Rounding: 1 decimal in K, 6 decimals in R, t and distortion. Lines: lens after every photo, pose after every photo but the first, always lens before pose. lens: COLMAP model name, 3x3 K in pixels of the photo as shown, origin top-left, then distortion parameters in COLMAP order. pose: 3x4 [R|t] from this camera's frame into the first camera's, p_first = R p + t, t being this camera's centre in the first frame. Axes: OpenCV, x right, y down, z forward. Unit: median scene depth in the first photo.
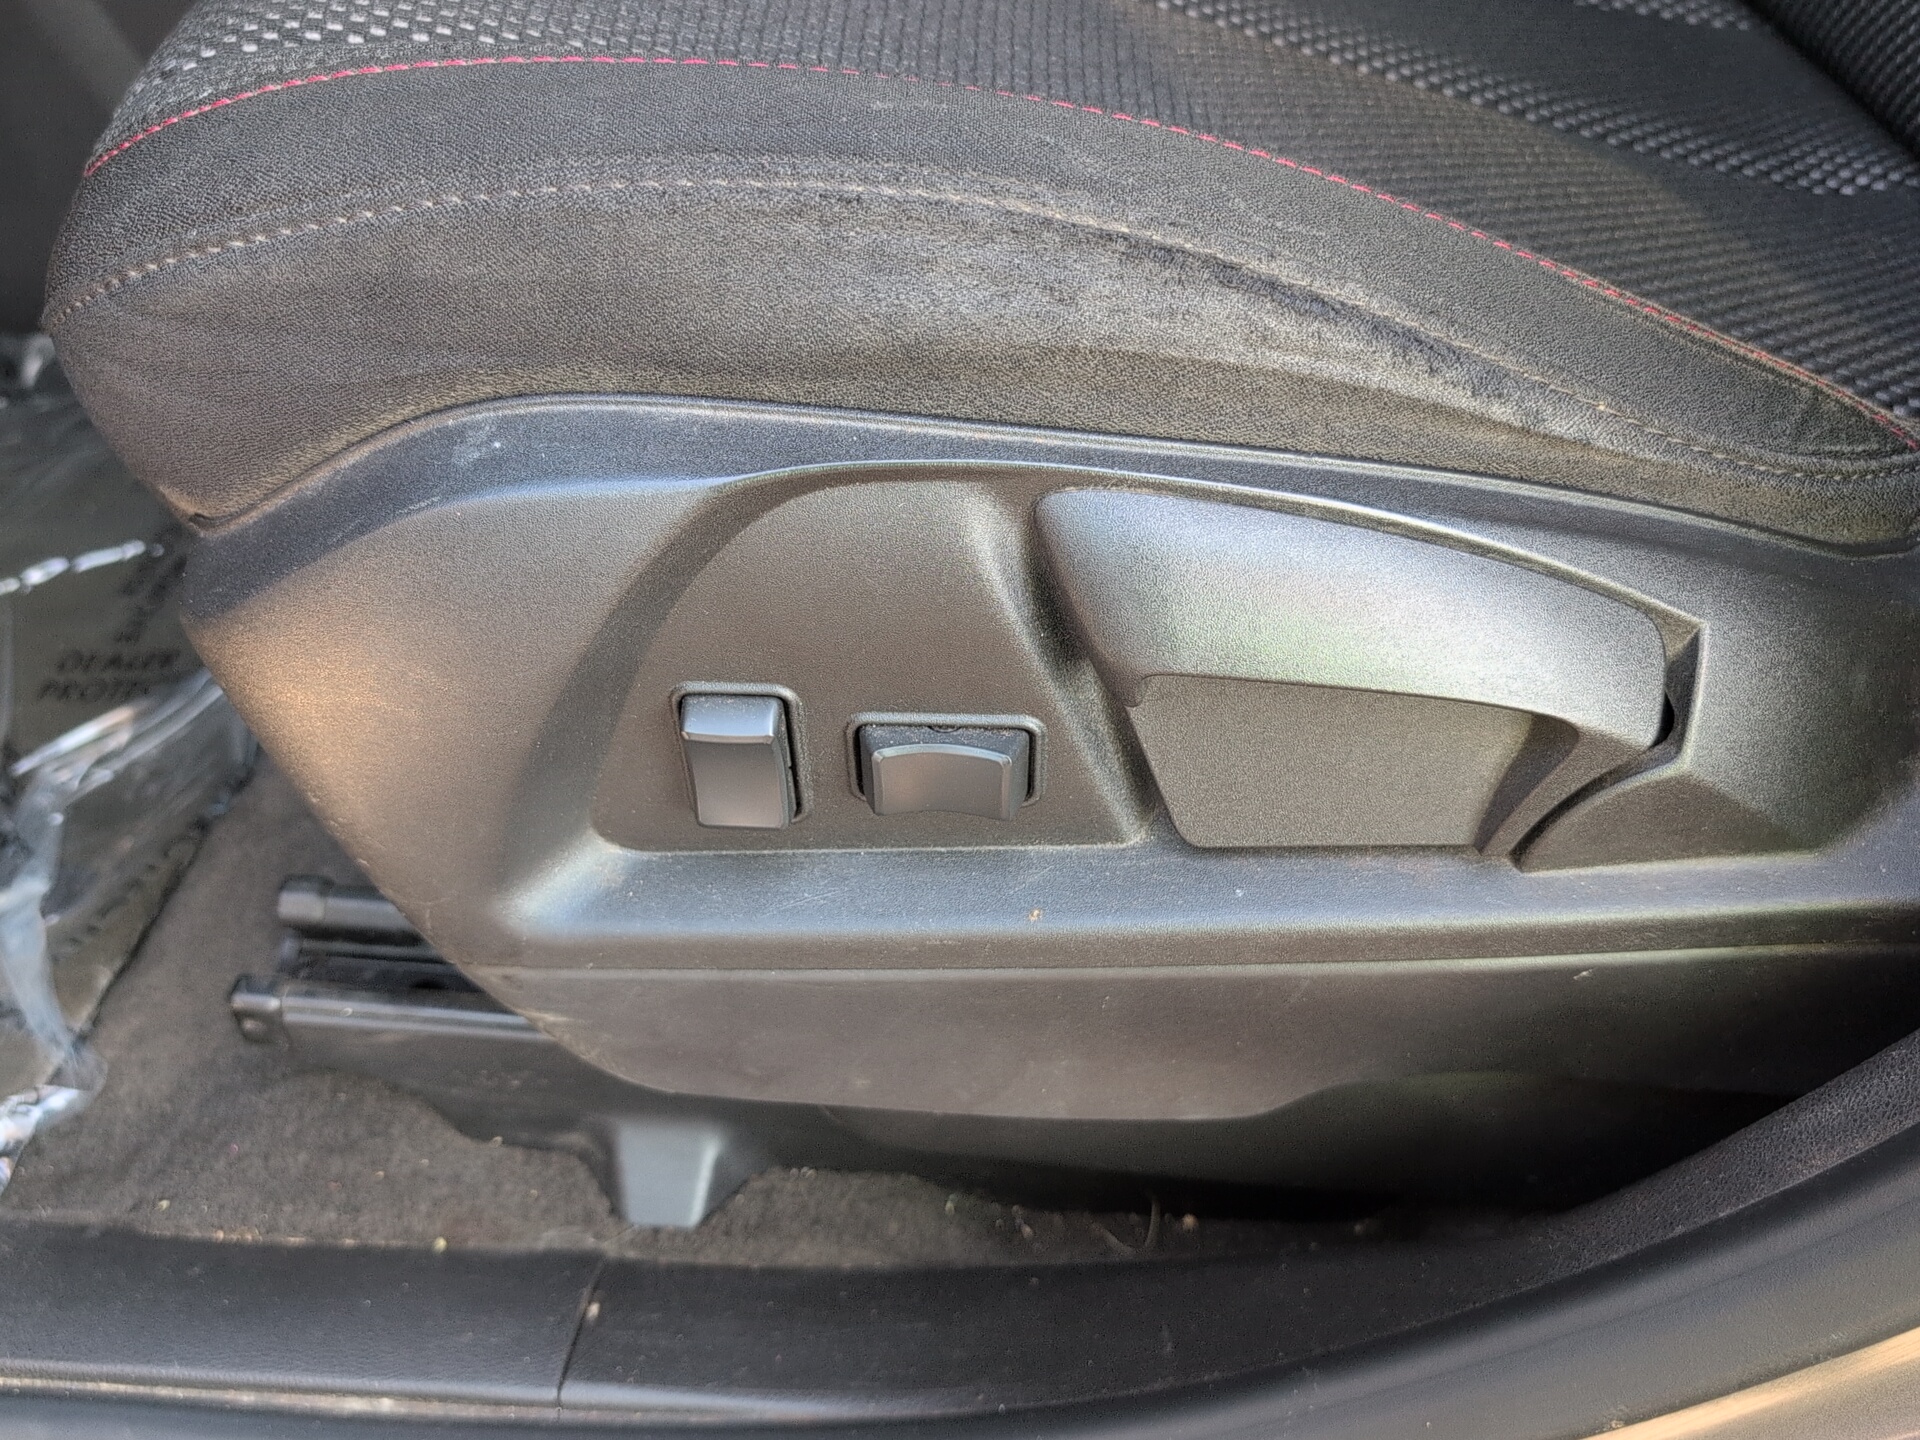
lens RADIAL K [[1589.3, 0, 964.1], [0, 1589.3, 722.2], [0, 0, 1]] dist [-0.009415, -0.021857]
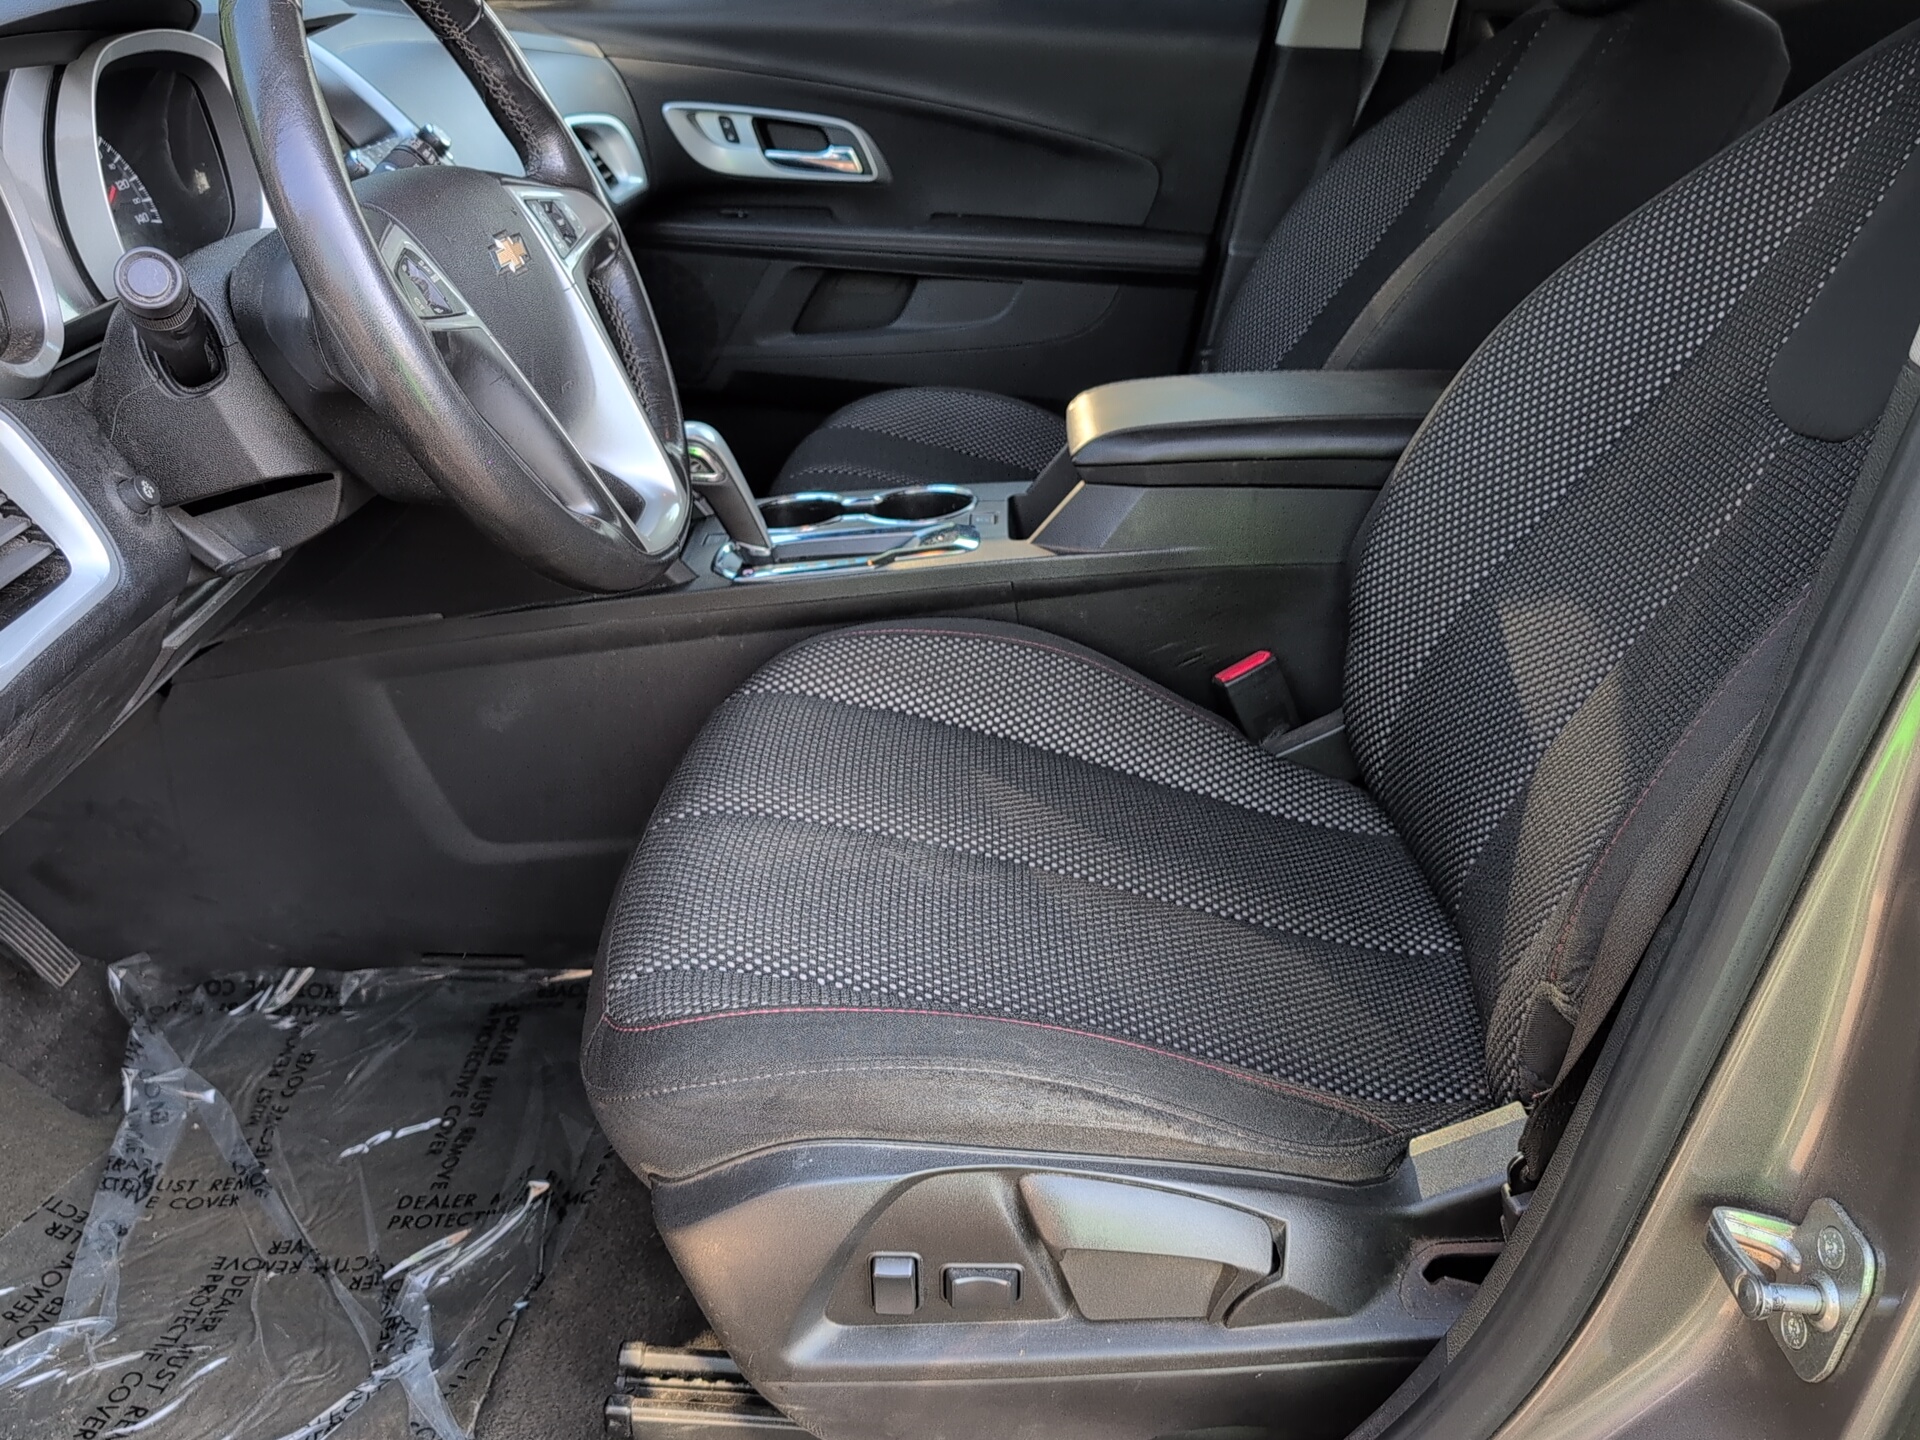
lens RADIAL K [[1589.3, 0, 951.0], [0, 1589.3, 717.2], [0, 0, 1]] dist [-0.009415, -0.021857]
pose [[0.999736, -0.008213, 0.021461, -0.105252], [0.013792, 0.961474, -0.274551, -0.142175], [-0.018379, 0.274775, 0.961333, -1.550612]]
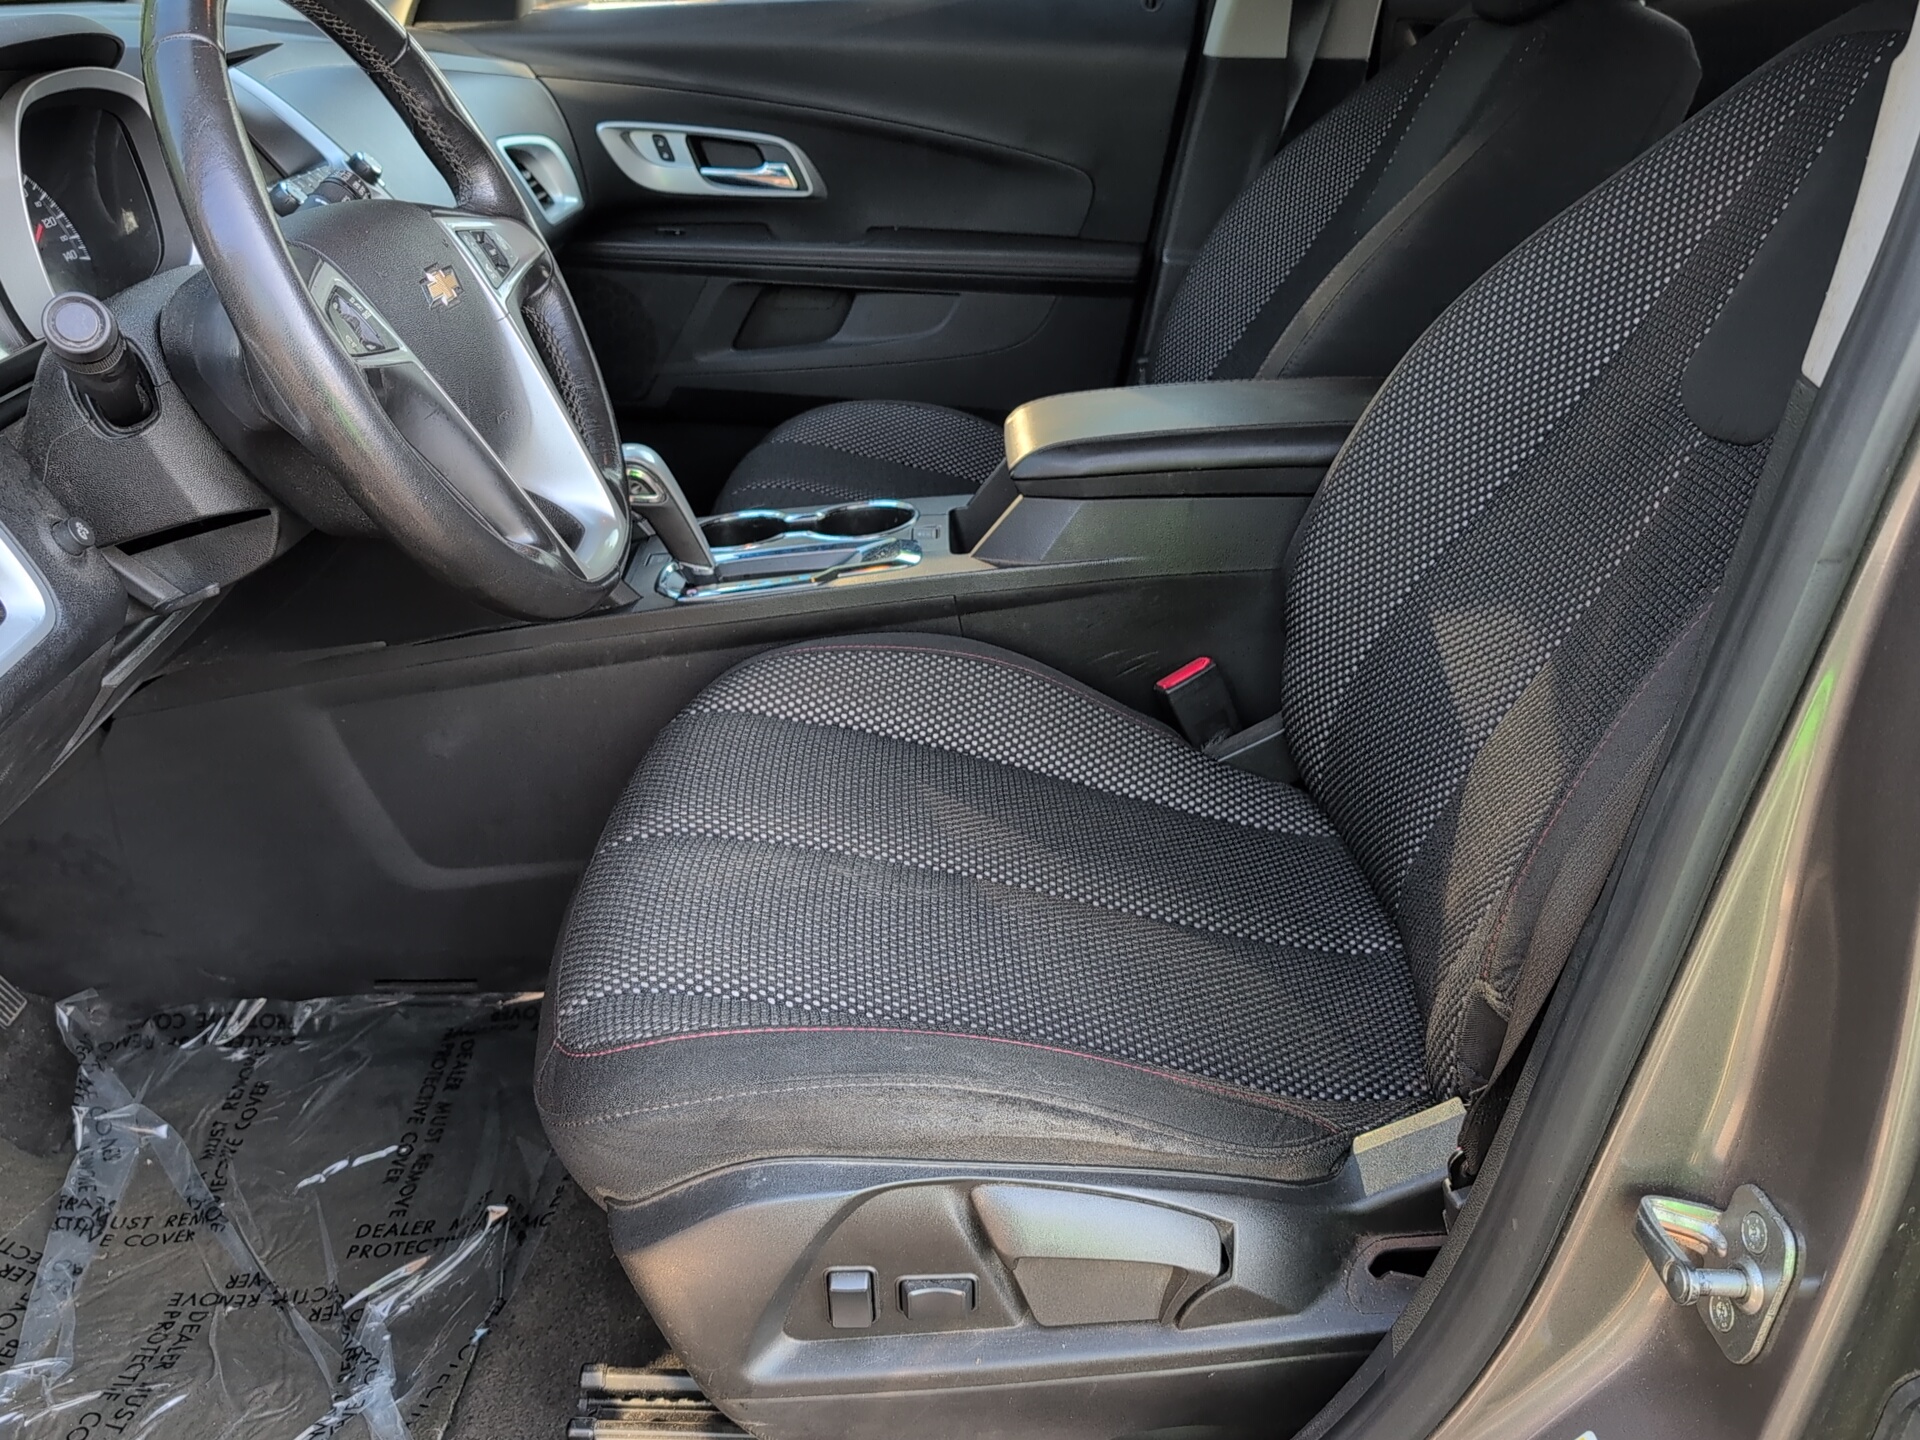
lens RADIAL K [[1589.3, 0, 956.3], [0, 1589.3, 715.9], [0, 0, 1]] dist [-0.009415, -0.021857]
pose [[0.998044, -0.034560, 0.052092, -0.080572], [0.047610, 0.960234, -0.275108, -0.158541], [-0.040513, 0.277050, 0.960001, -1.592476]]
